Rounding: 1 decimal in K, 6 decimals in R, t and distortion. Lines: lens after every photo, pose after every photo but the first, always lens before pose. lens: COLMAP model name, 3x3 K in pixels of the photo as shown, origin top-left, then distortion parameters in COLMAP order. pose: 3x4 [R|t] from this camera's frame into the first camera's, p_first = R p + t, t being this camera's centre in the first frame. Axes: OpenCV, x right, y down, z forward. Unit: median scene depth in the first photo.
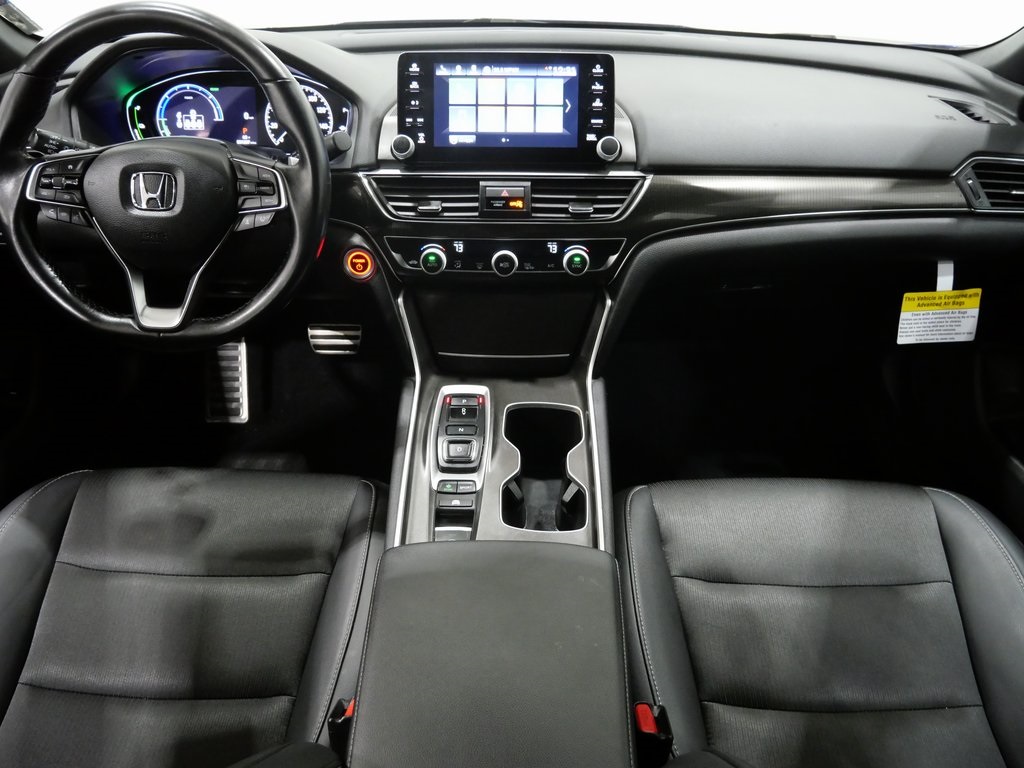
lens RADIAL K [[748.4, 0, 512.0], [0, 748.4, 384.0], [0, 0, 1]] dist [-0.036417, 0.001617]
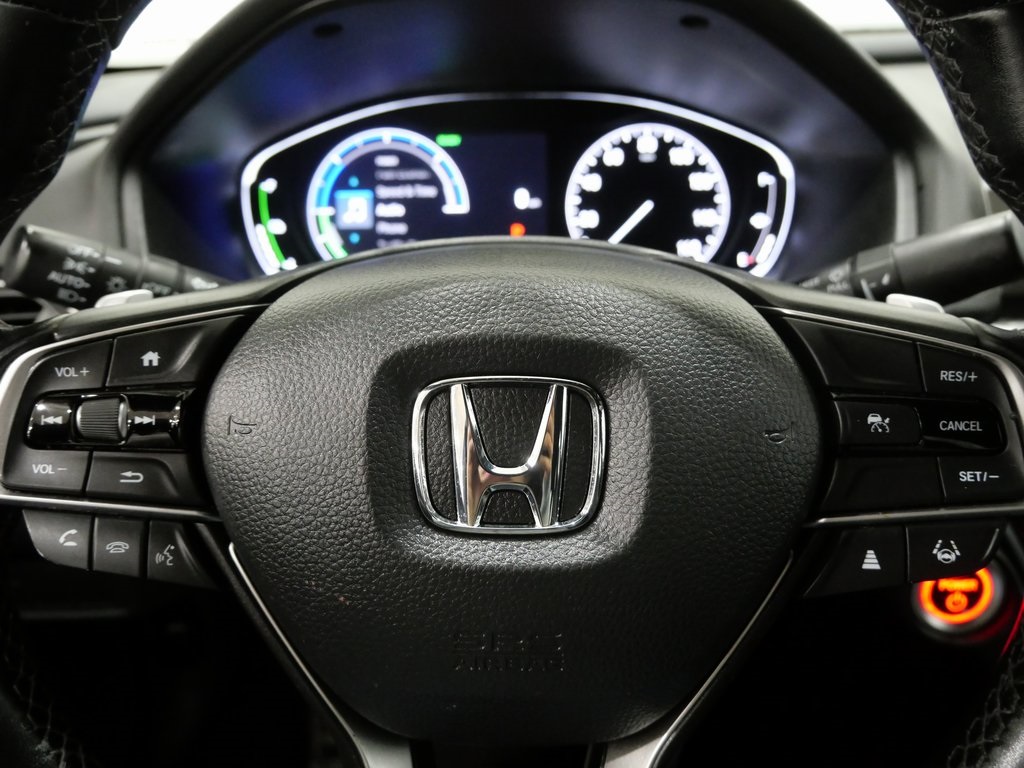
lens RADIAL K [[796.9, 0, 512.0], [0, 796.9, 384.0], [0, 0, 1]] dist [-0.009931, -0.000139]
pose [[0.999534, -0.029521, -0.007823, -0.418916], [0.027938, 0.987335, -0.156167, -0.212269], [0.012334, 0.155876, 0.987700, 0.647022]]
